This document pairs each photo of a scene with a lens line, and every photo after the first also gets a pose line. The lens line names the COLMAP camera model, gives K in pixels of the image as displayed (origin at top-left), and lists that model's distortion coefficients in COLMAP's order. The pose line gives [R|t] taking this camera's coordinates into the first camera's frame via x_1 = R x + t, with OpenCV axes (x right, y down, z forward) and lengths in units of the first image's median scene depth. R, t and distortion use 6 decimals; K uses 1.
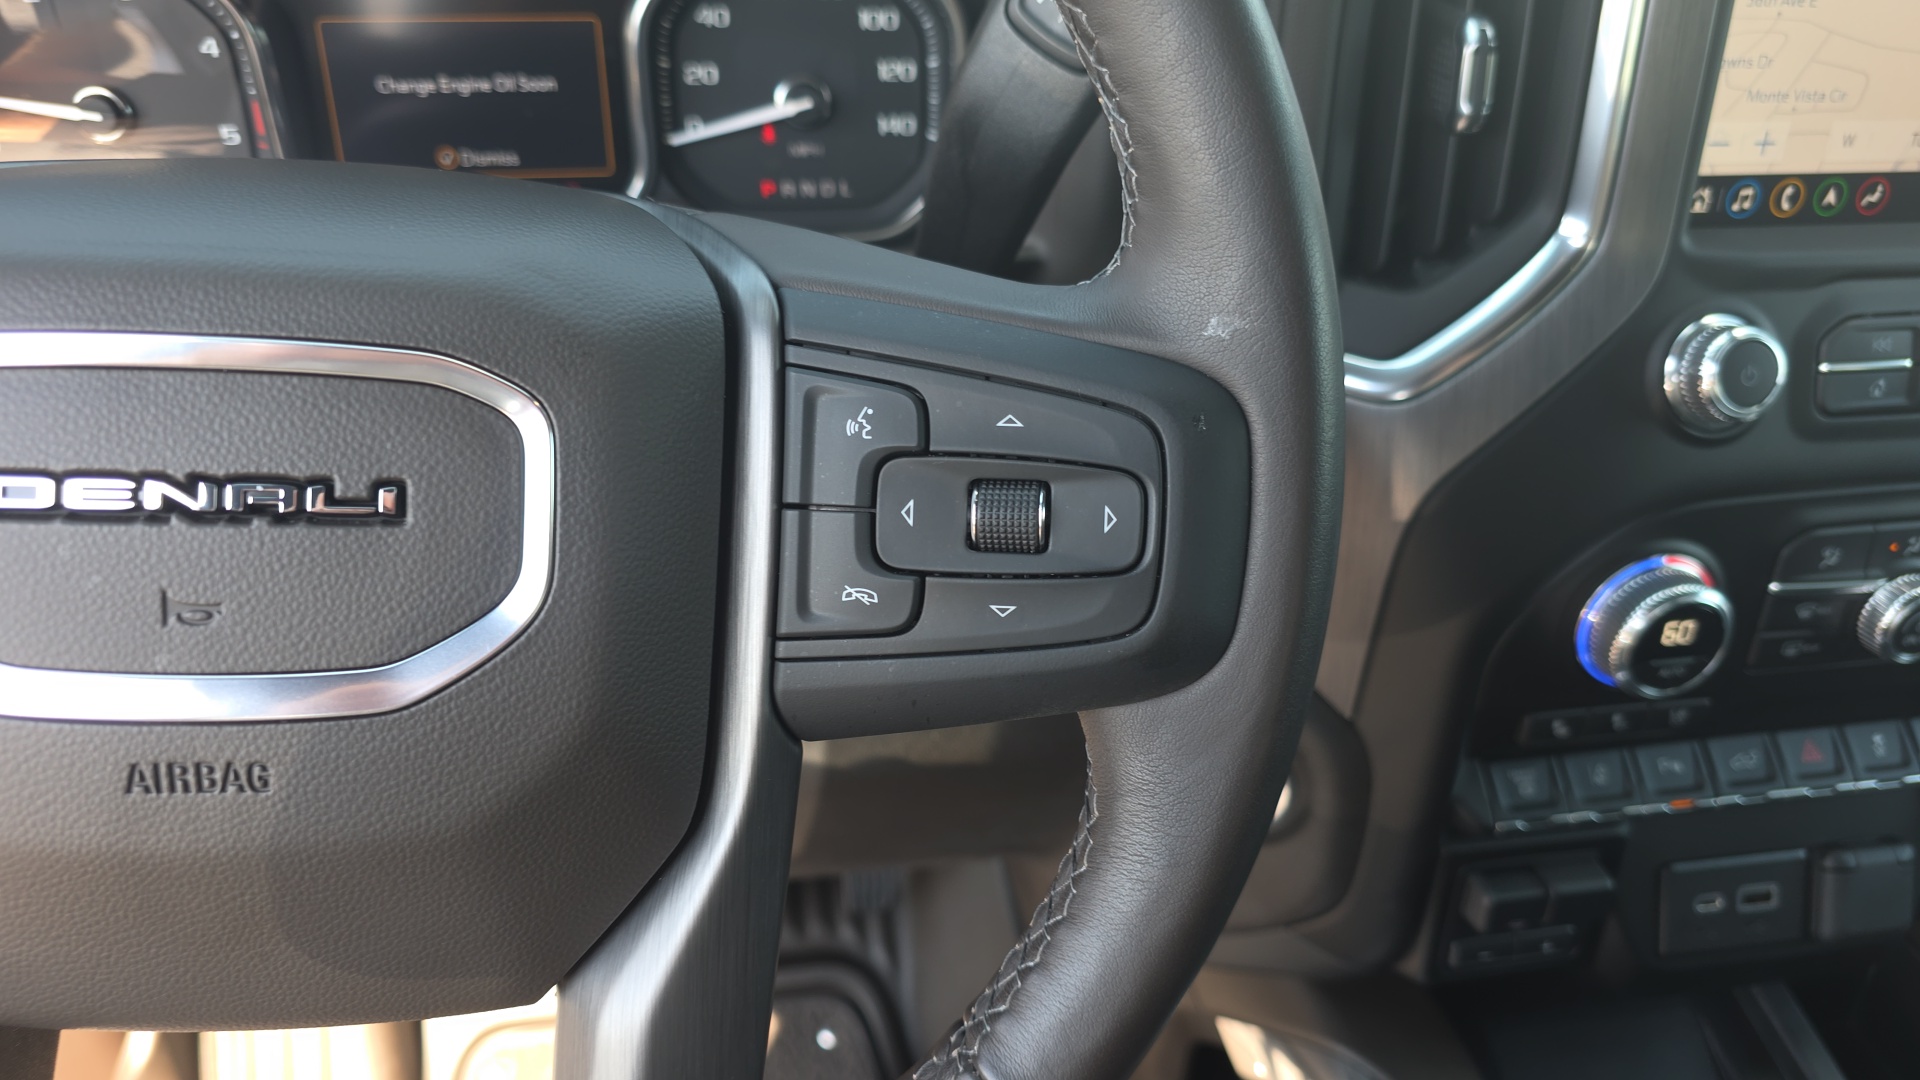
lens RADIAL K [[1300.0, 0, 962.4], [0, 1300.0, 542.4], [0, 0, 1]] dist [0.046987, -0.051344]
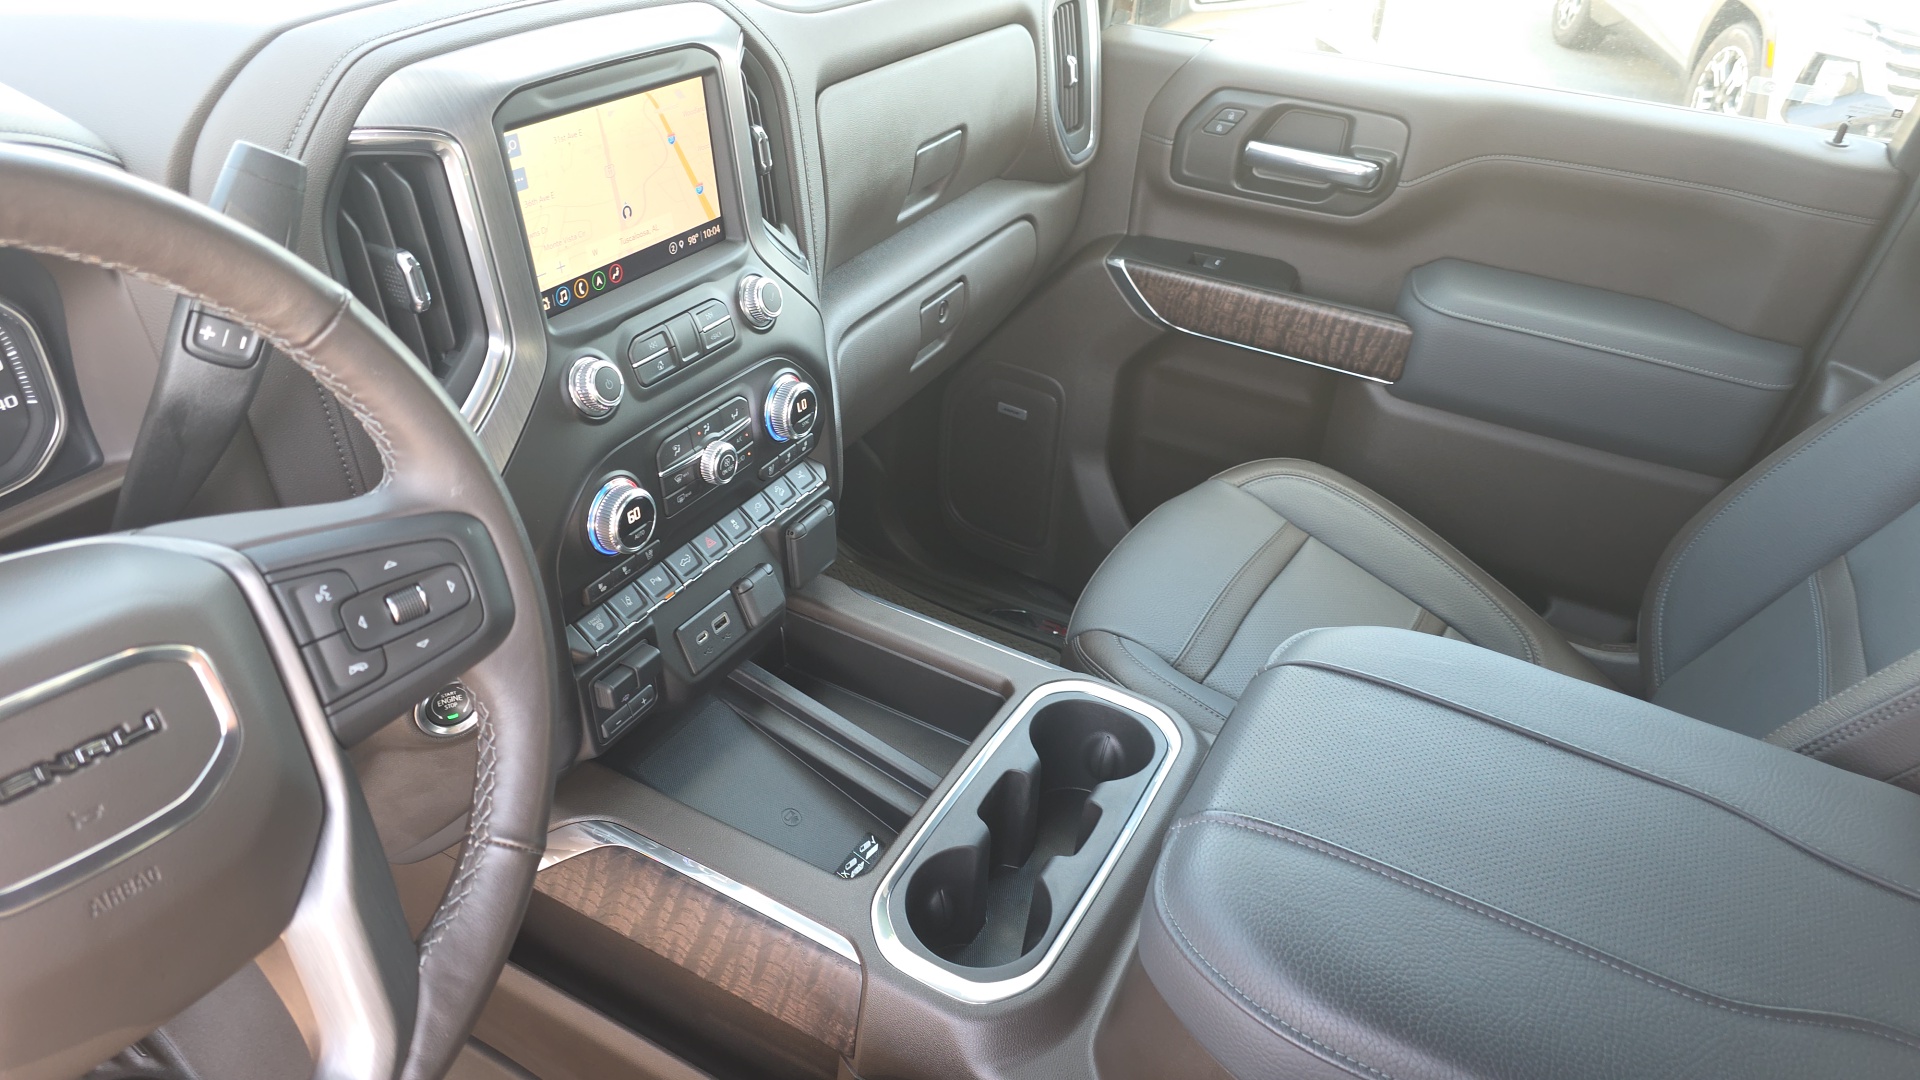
lens RADIAL K [[1300.0, 0, 955.2], [0, 1300.0, 536.0], [0, 0, 1]] dist [0.046987, -0.051344]
pose [[0.617628, -0.413557, 0.668959, -0.468660], [0.374403, 0.902626, 0.212339, -0.137839], [-0.691634, 0.119314, 0.712324, -0.705532]]
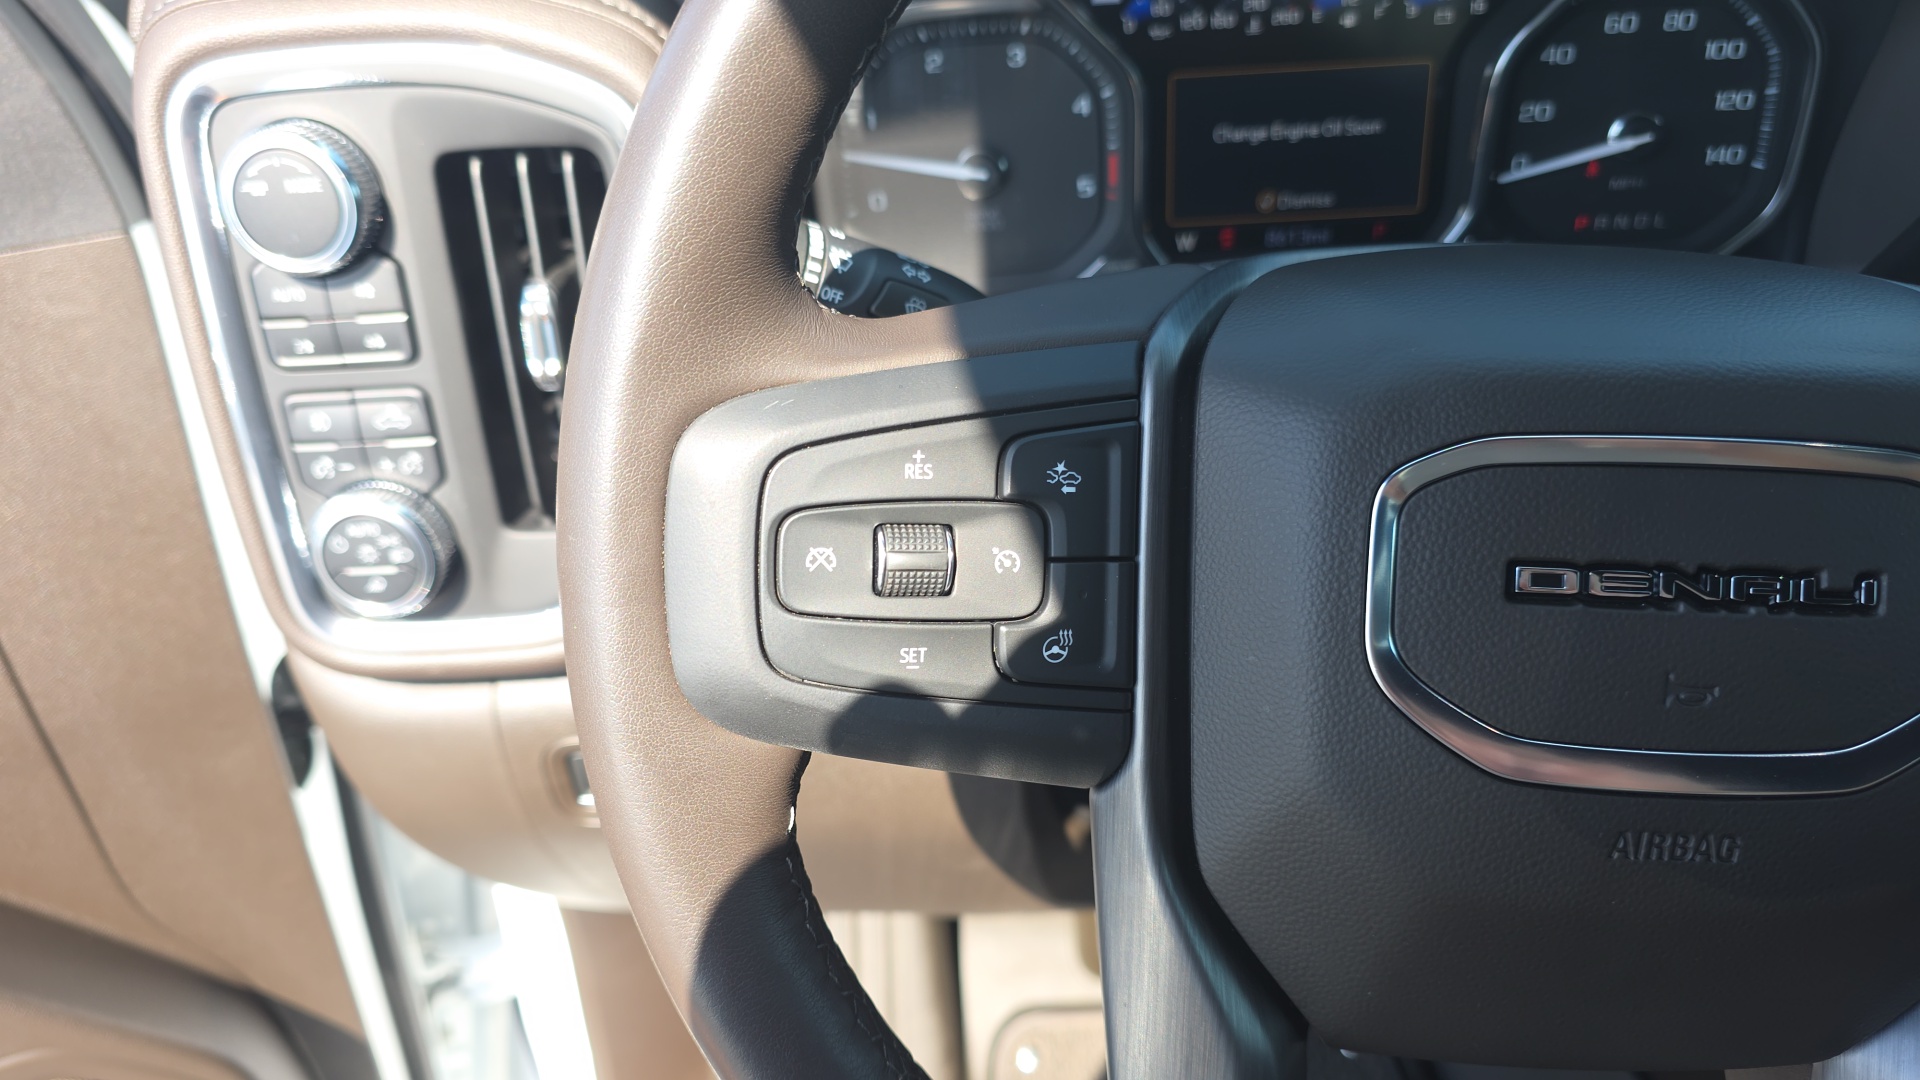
lens RADIAL K [[1300.0, 0, 951.9], [0, 1300.0, 545.9], [0, 0, 1]] dist [0.046987, -0.051344]
pose [[0.981306, 0.021874, -0.191206, -0.498865], [-0.019536, 0.999710, 0.014107, -0.036384], [0.191459, -0.010108, 0.981449, -0.082613]]
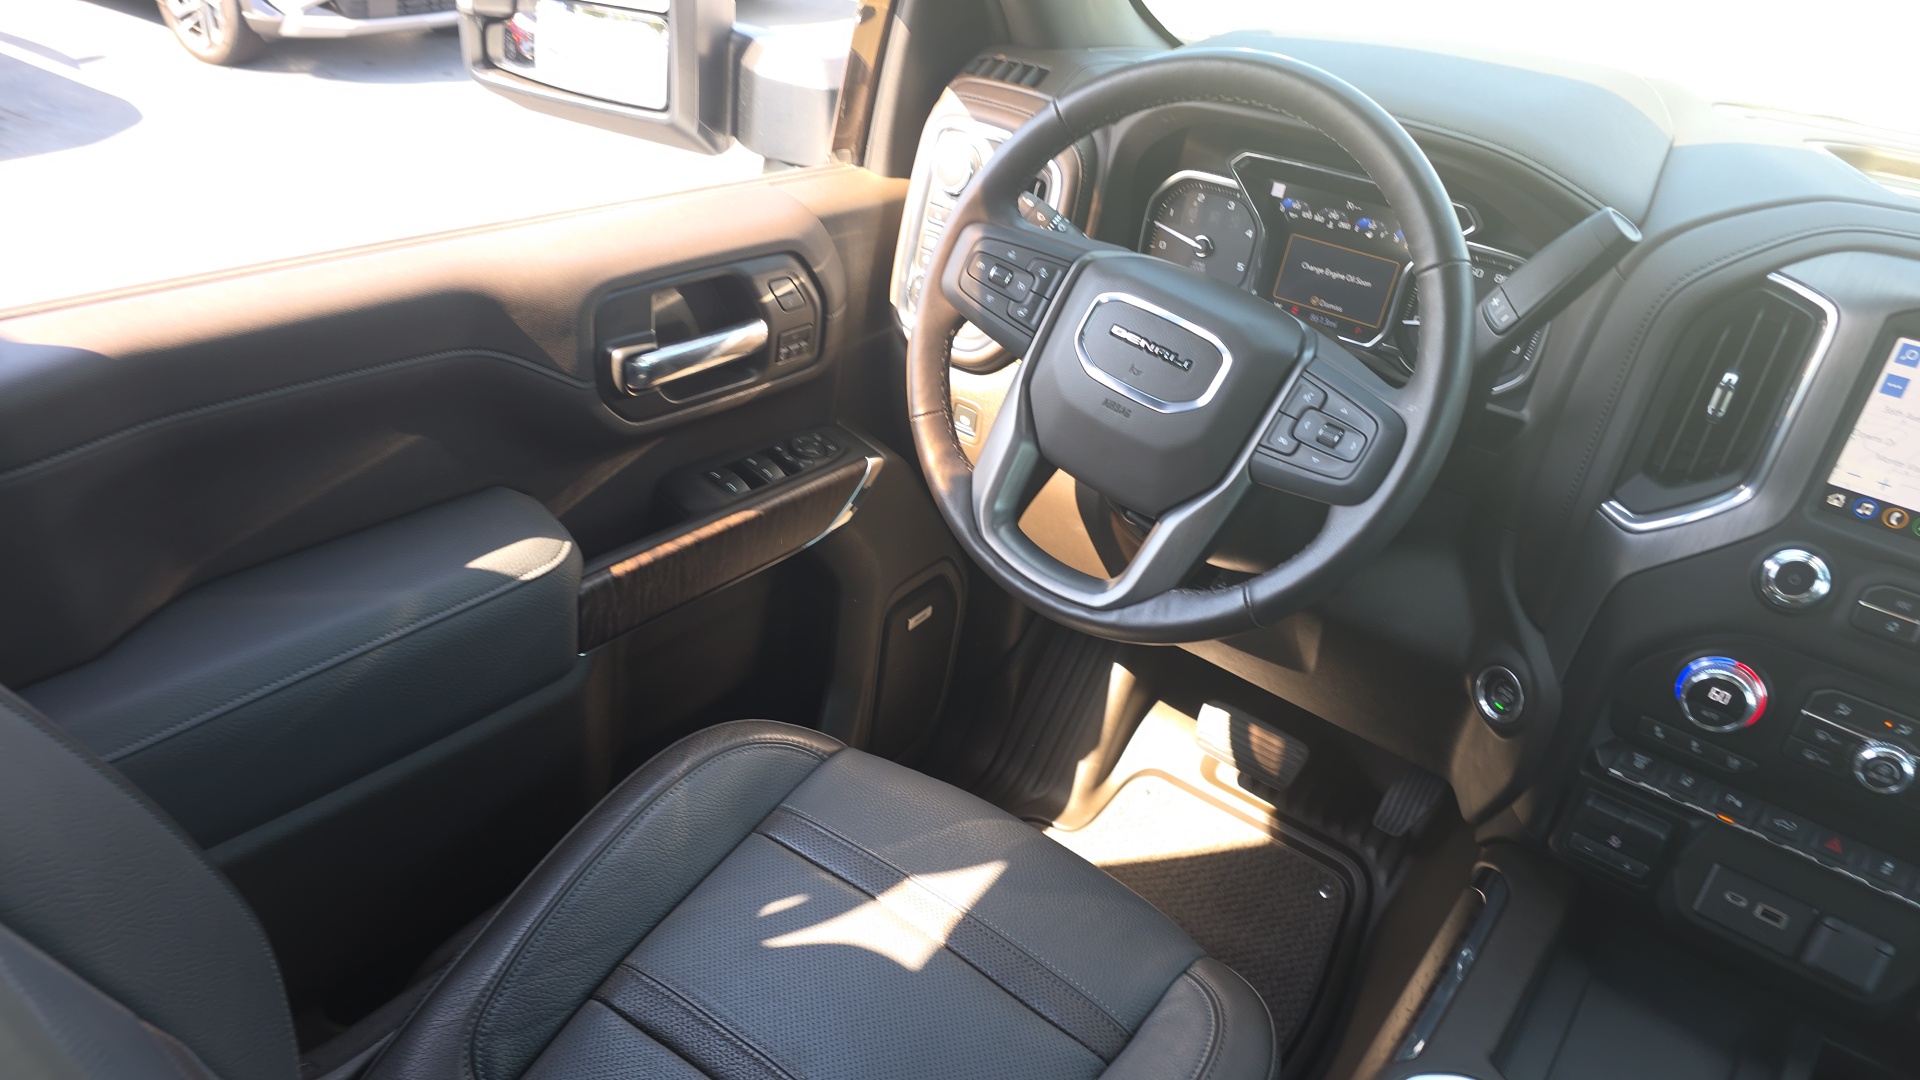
lens RADIAL K [[1300.0, 0, 931.9], [0, 1300.0, 569.0], [0, 0, 1]] dist [0.046987, -0.051344]
pose [[0.662797, 0.408294, -0.627691, 0.934795], [-0.456979, 0.884615, 0.092878, 0.259208], [0.593187, 0.225283, 0.772902, -1.262938]]
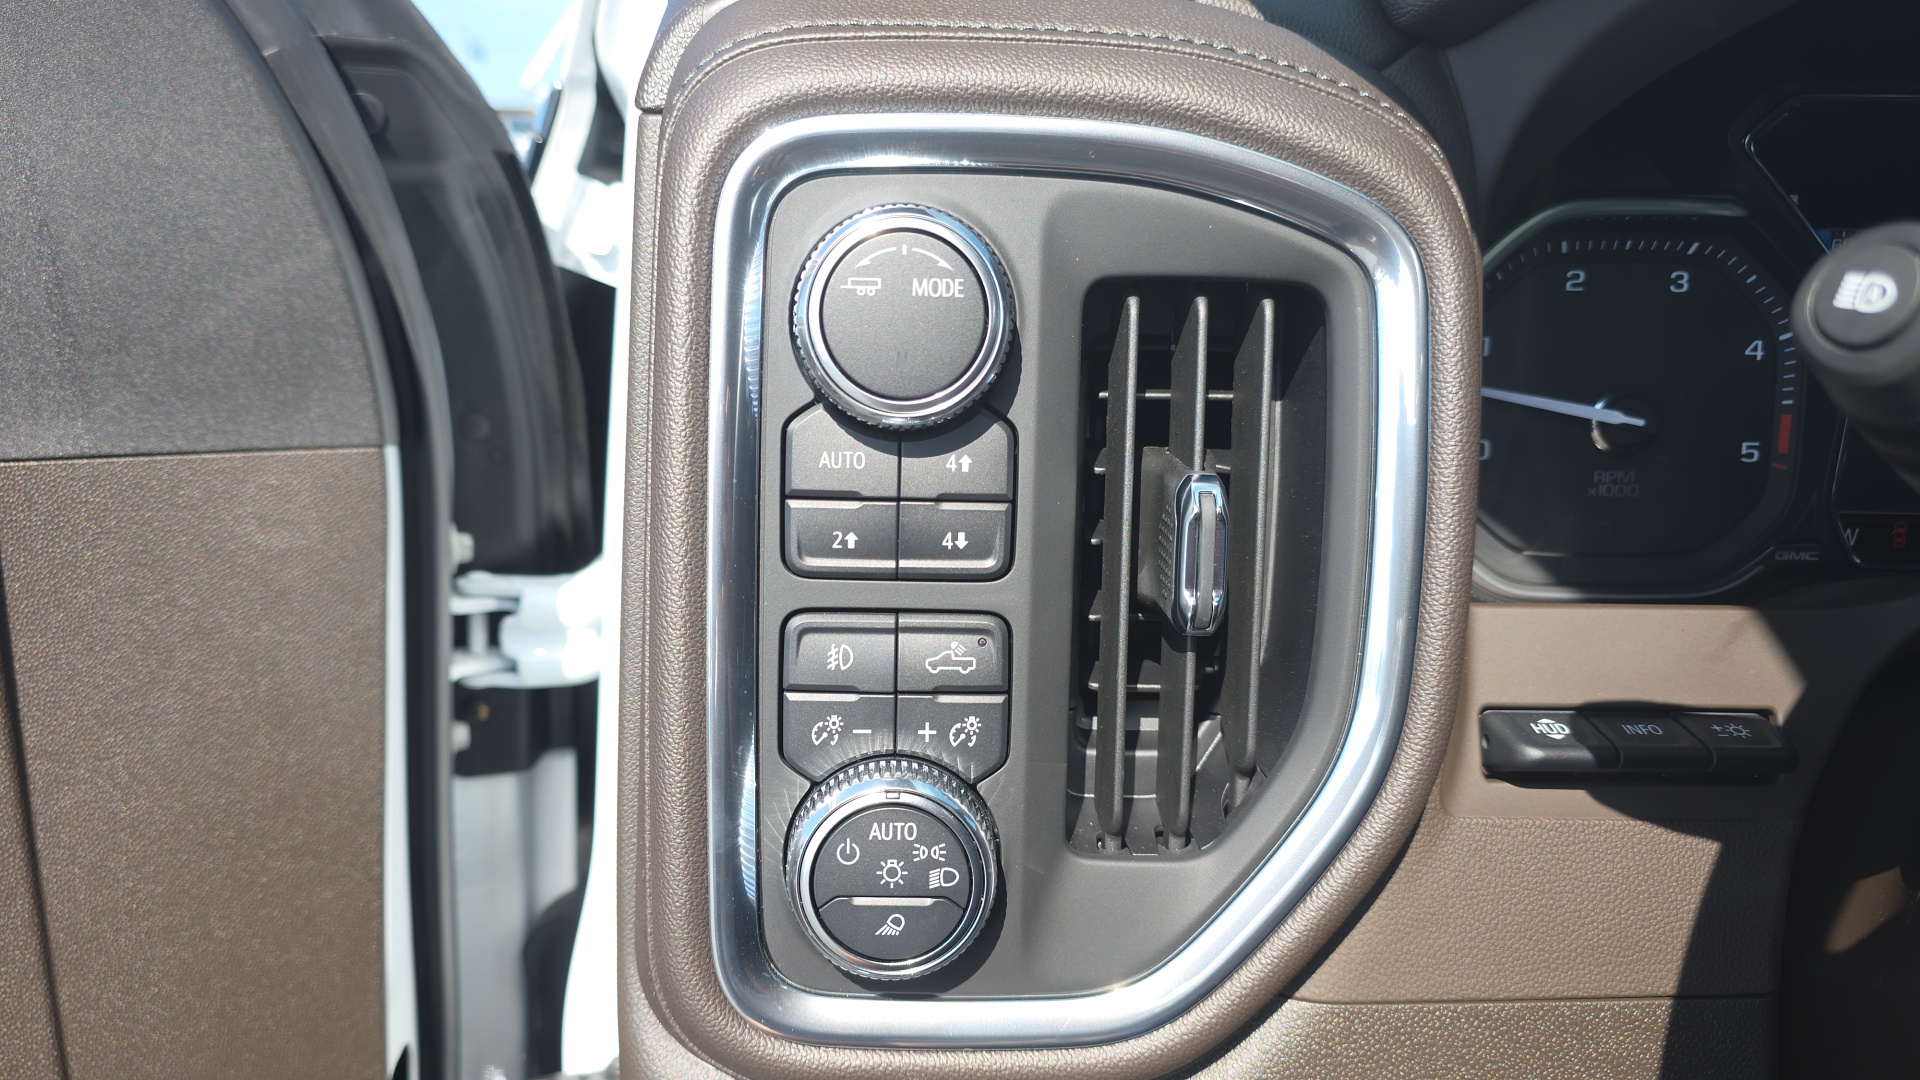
lens RADIAL K [[1300.0, 0, 944.3], [0, 1300.0, 584.1], [0, 0, 1]] dist [0.046987, -0.051344]
pose [[0.990239, 0.036817, -0.134432, -1.035326], [-0.072223, 0.960438, -0.268966, 0.027115], [0.119211, 0.276049, 0.953722, 0.194787]]
